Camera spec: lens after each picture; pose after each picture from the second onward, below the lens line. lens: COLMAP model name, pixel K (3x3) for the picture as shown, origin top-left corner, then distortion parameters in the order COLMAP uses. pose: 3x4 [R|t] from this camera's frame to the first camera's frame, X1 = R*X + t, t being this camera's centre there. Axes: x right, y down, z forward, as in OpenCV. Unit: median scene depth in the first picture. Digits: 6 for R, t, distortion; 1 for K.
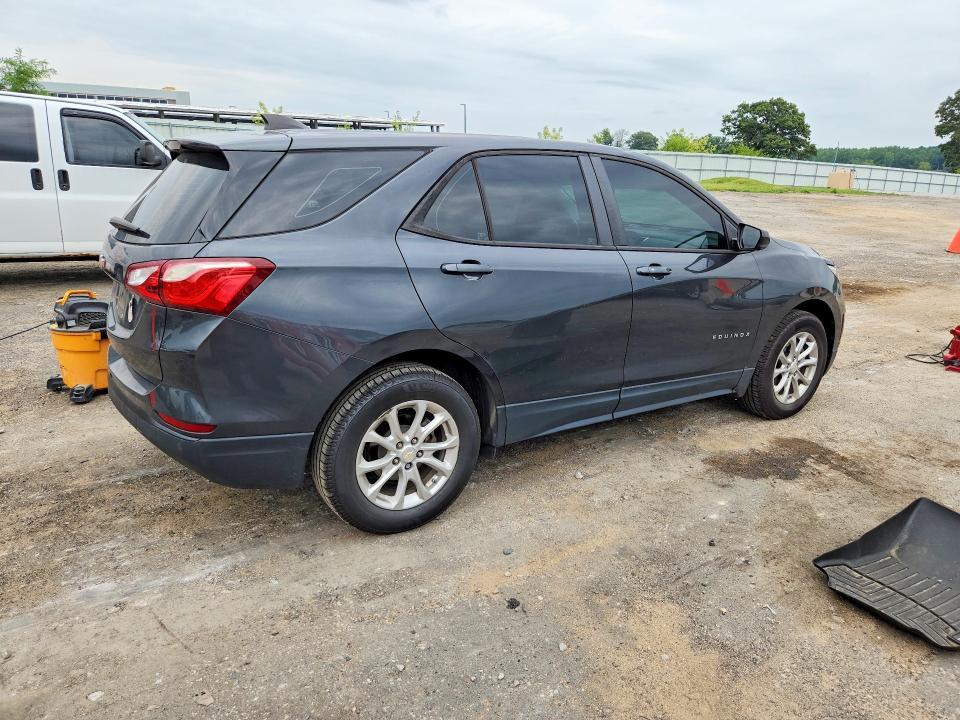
lens RADIAL K [[684.6, 0, 480.6], [0, 684.6, 363.8], [0, 0, 1]] dist [0.025337, -0.011181]
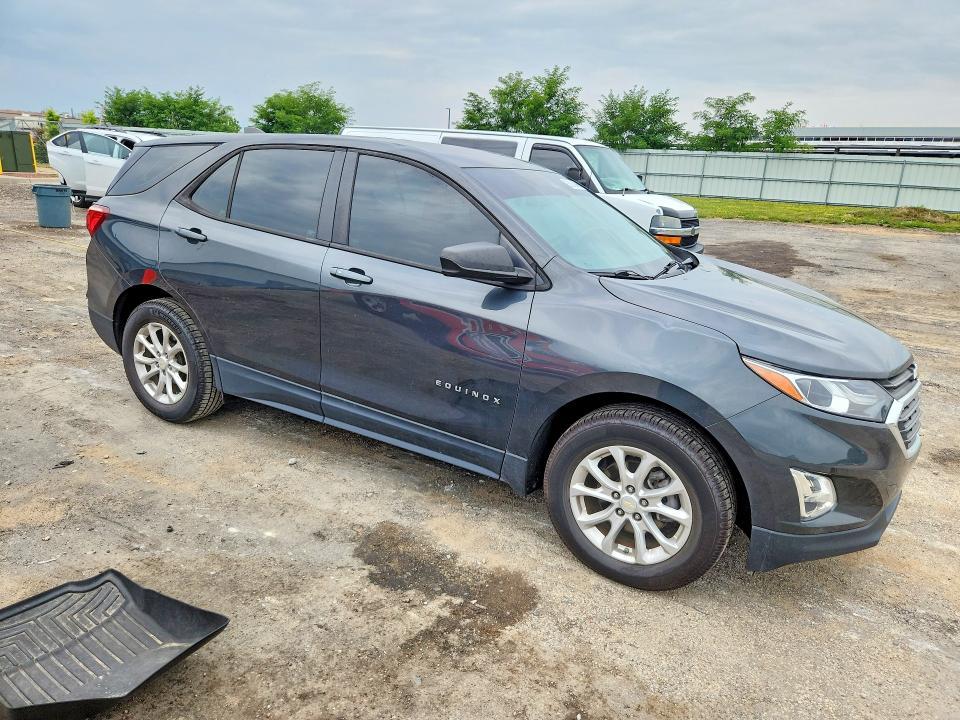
lens RADIAL K [[684.6, 0, 478.9], [0, 684.6, 364.0], [0, 0, 1]] dist [0.025337, -0.011181]
pose [[0.408005, 0.226495, -0.884439, 0.879996], [-0.283767, 0.952218, 0.112947, -0.132876], [0.867760, 0.204891, 0.452782, 0.585542]]
